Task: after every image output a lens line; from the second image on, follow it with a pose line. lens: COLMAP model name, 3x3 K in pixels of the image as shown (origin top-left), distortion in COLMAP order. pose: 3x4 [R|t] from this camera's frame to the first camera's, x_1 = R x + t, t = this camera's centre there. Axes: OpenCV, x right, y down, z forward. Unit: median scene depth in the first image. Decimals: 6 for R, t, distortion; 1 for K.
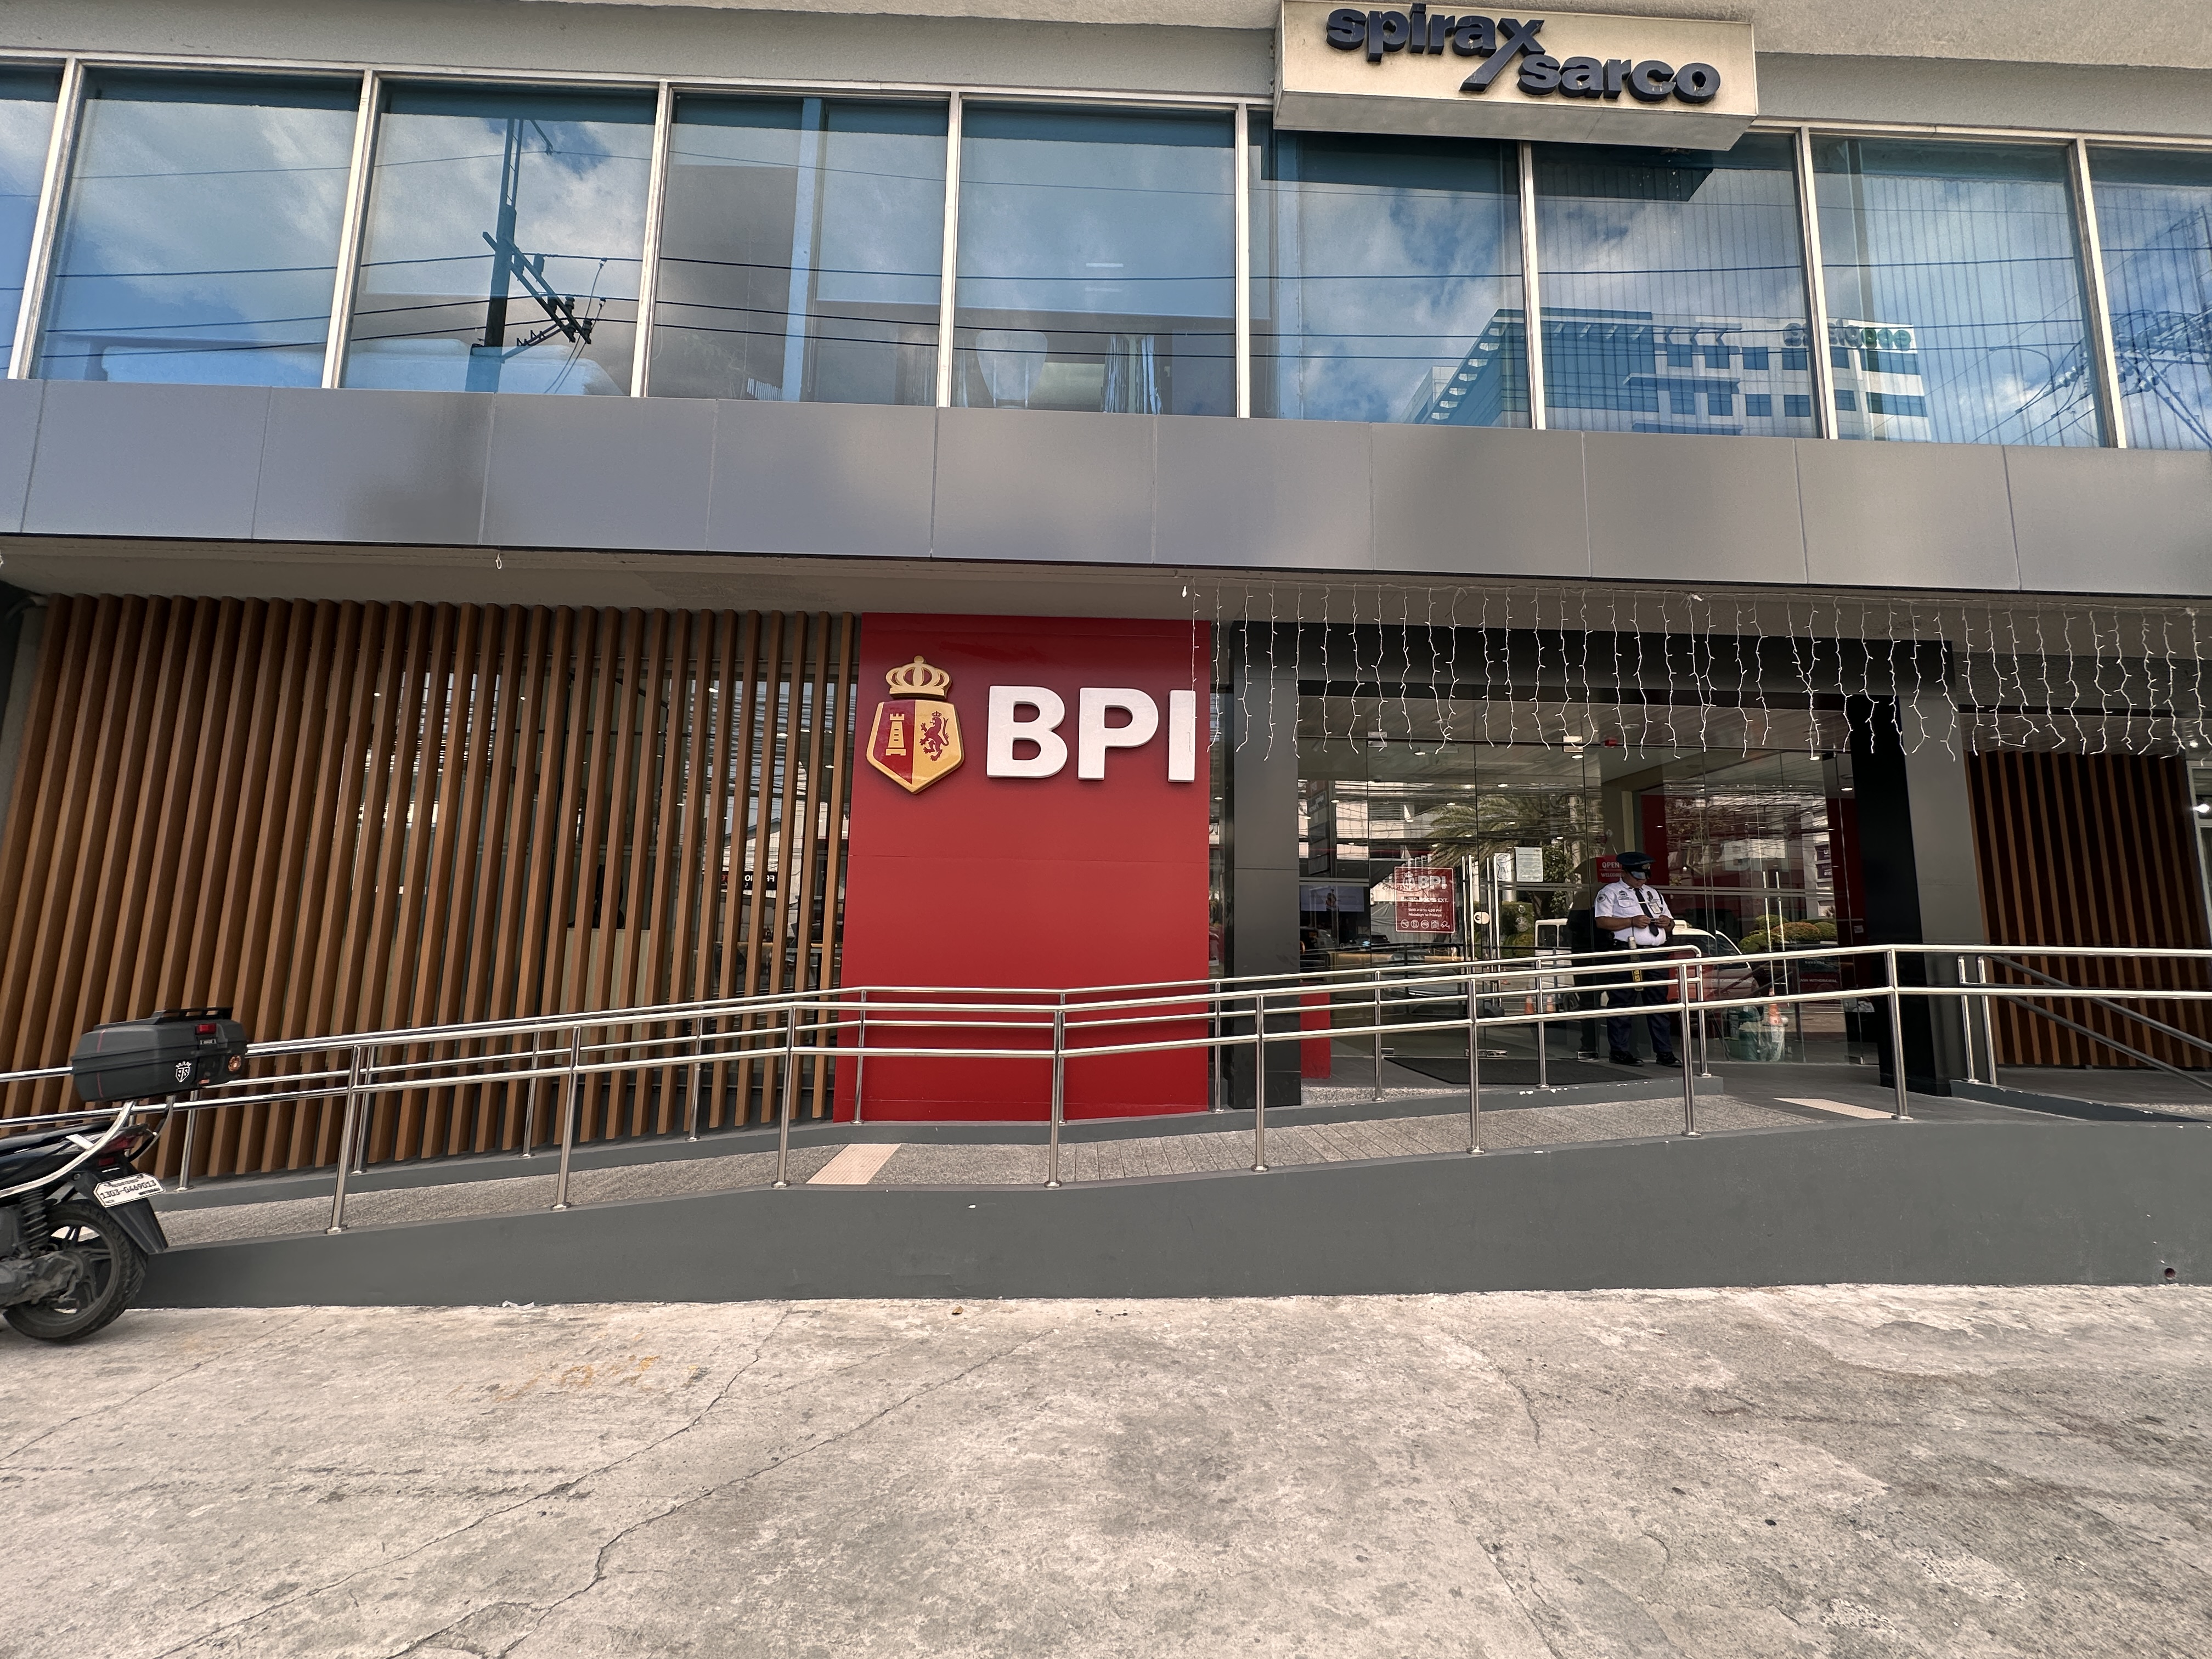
lens RADIAL K [[893.5, 0, 1098.8], [0, 893.5, 821.6], [0, 0, 1]] dist [-0.002518, -0.000144]
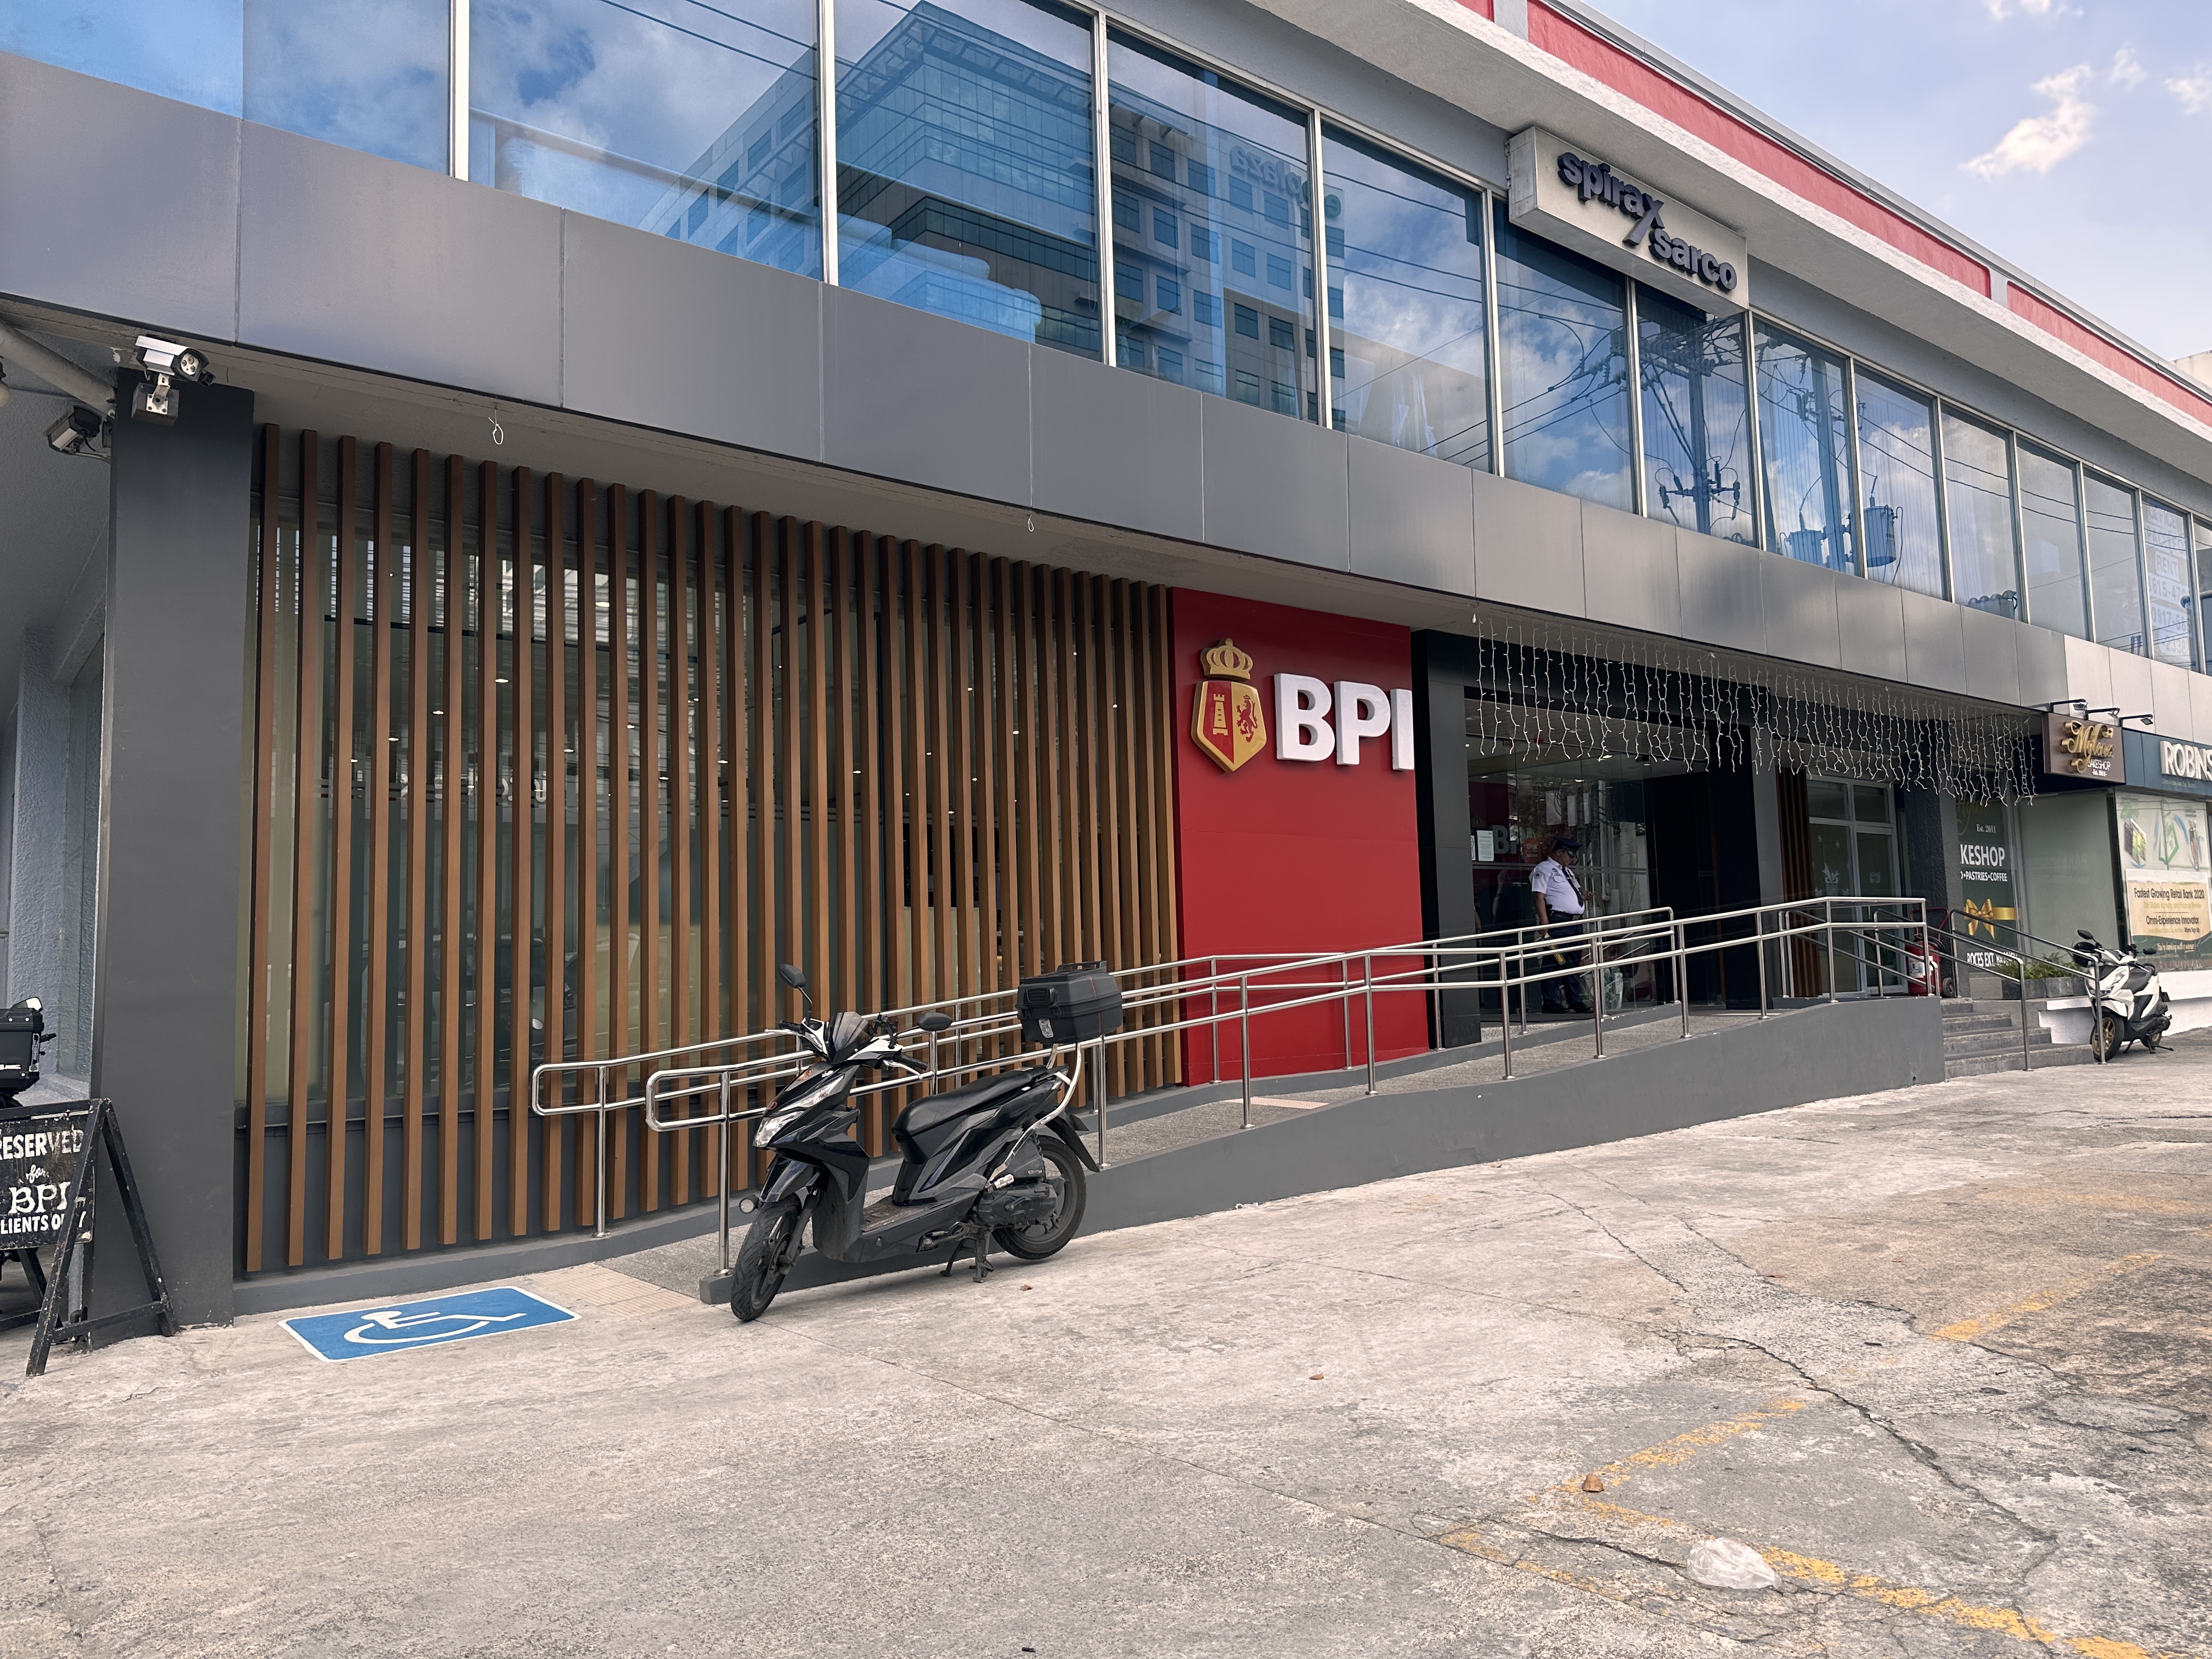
lens RADIAL K [[1577.9, 0, 1095.5], [0, 1577.9, 837.3], [0, 0, 1]] dist [0.001033, -0.001481]
pose [[0.798673, 0.011287, 0.601659, -1.425029], [-0.042652, 0.998371, 0.037889, -0.019784], [-0.600252, -0.055923, 0.797854, -0.367182]]
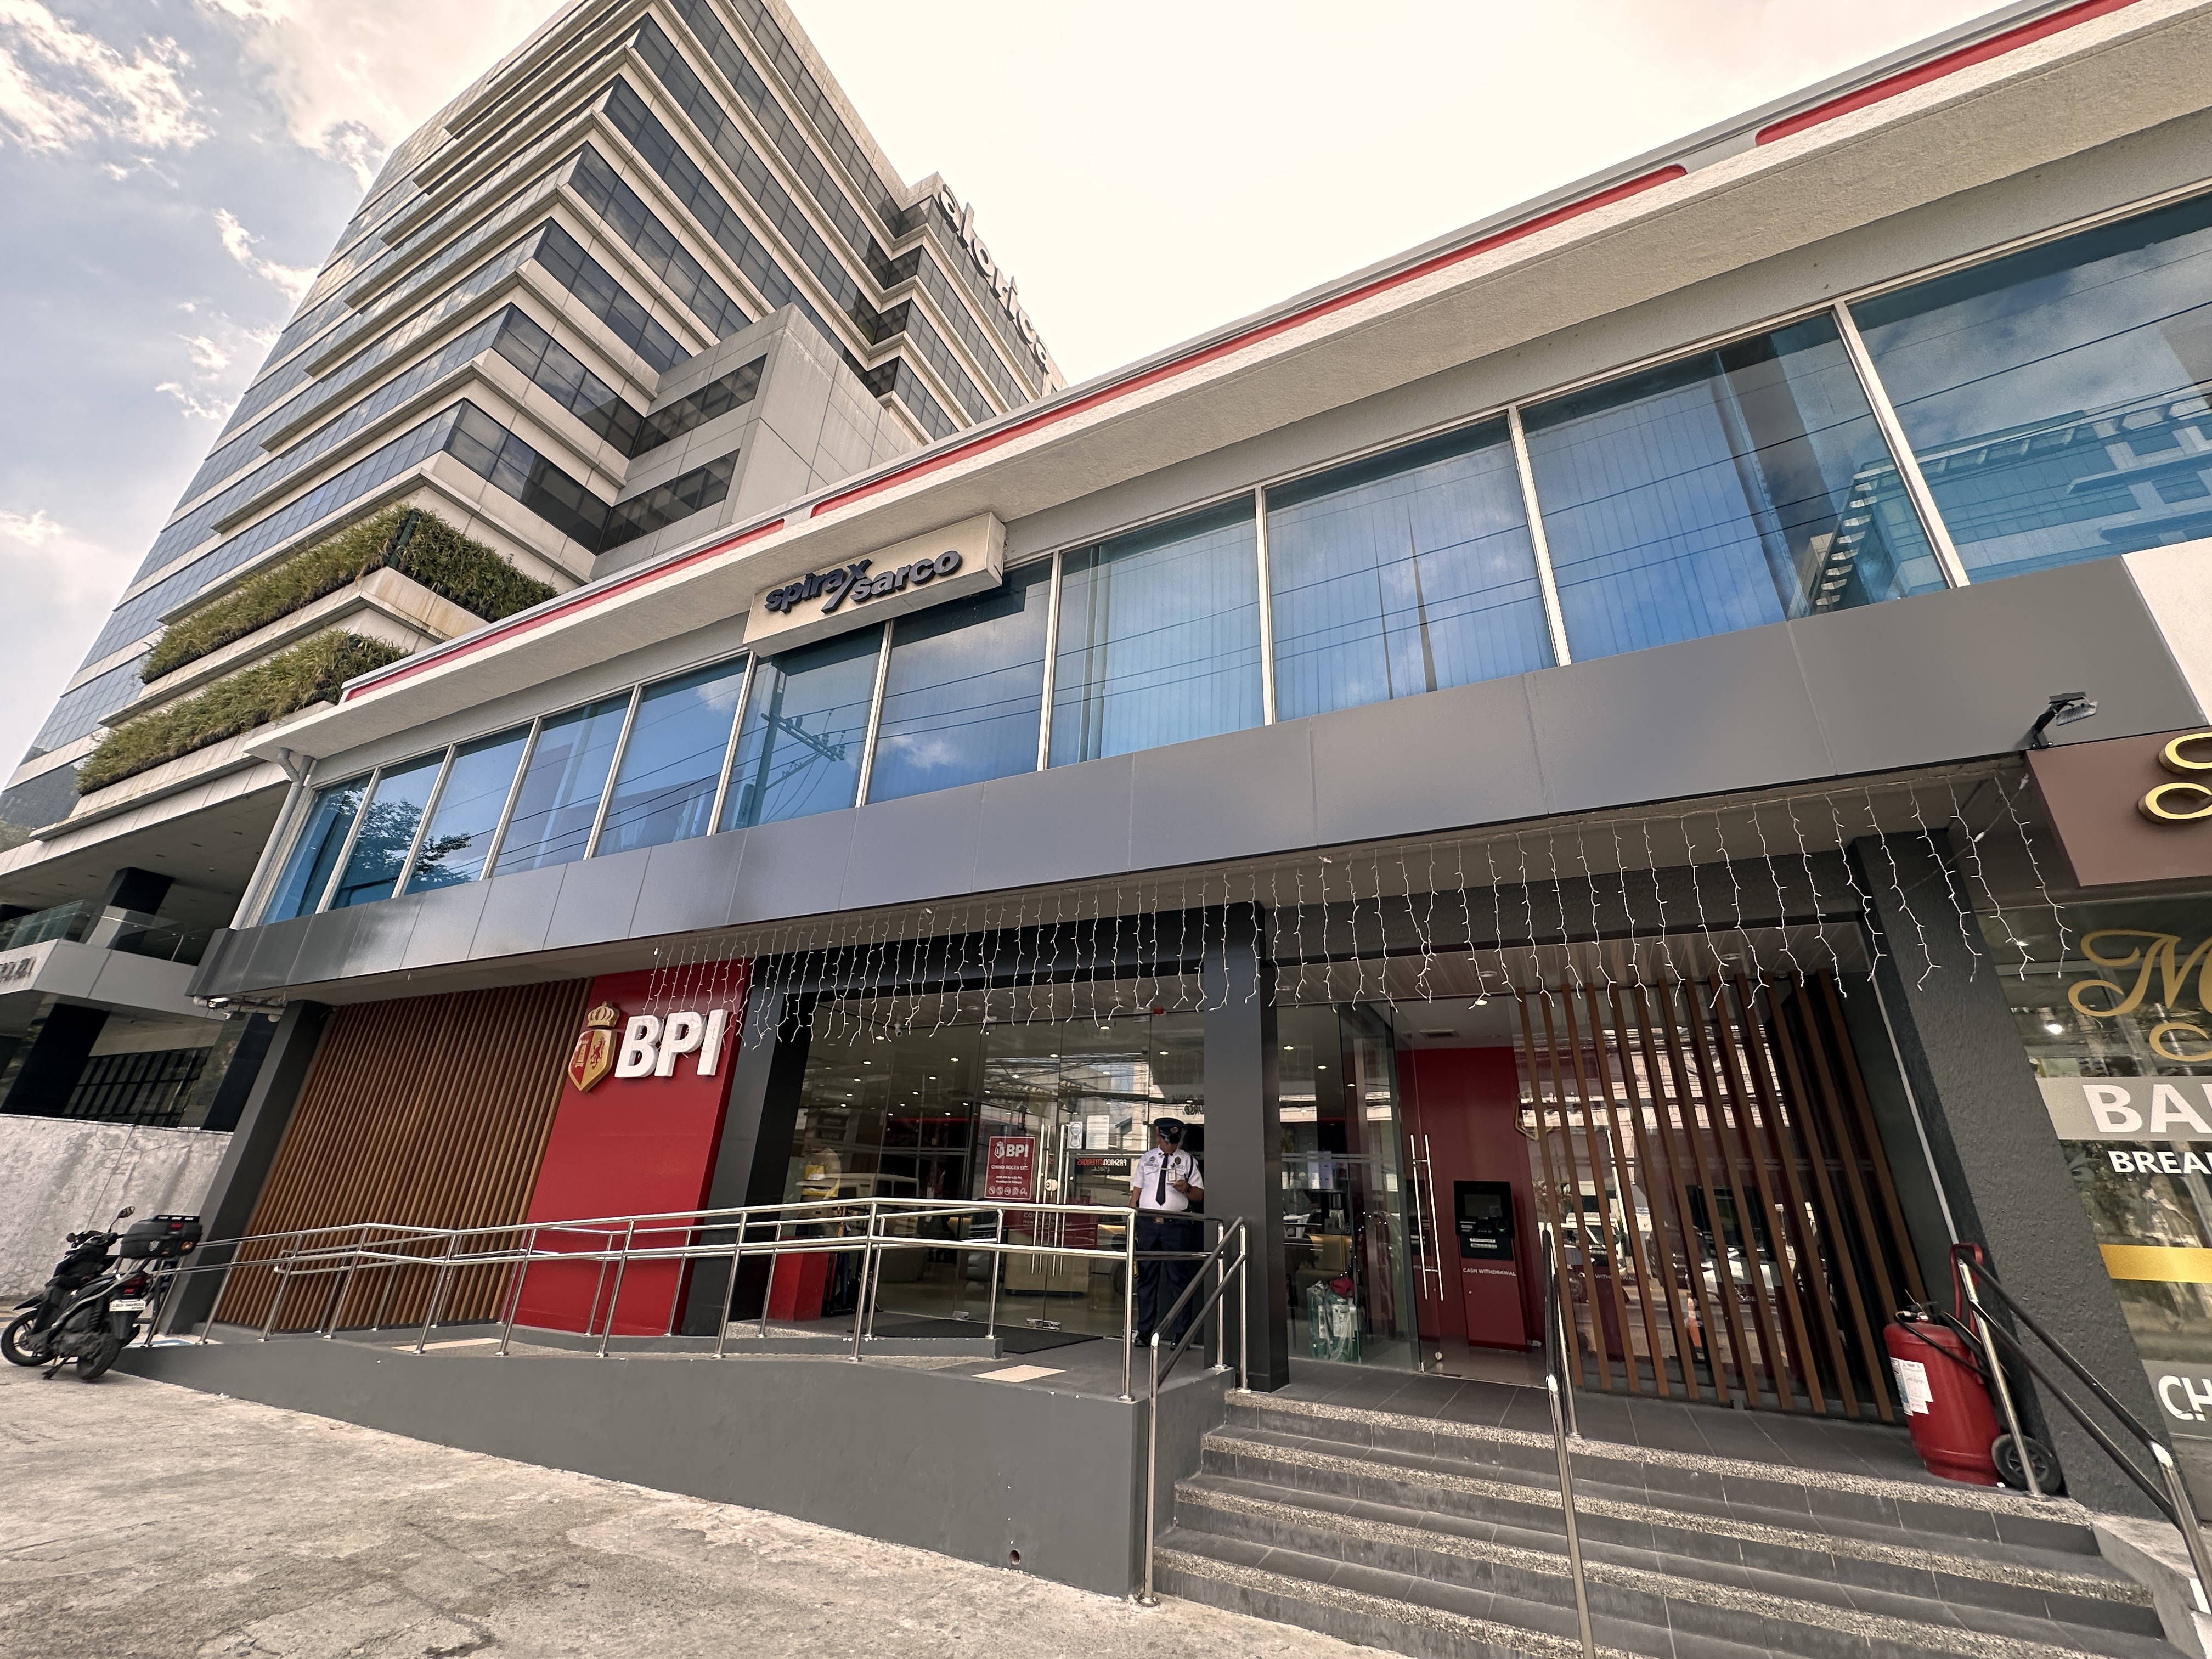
lens RADIAL K [[893.5, 0, 1093.1], [0, 893.5, 813.5], [0, 0, 1]] dist [-0.002518, -0.000144]
pose [[0.878189, -0.178043, -0.443942, 1.341454], [0.031500, 0.947653, -0.317743, 0.030919], [0.477275, 0.265055, 0.837827, -0.005207]]
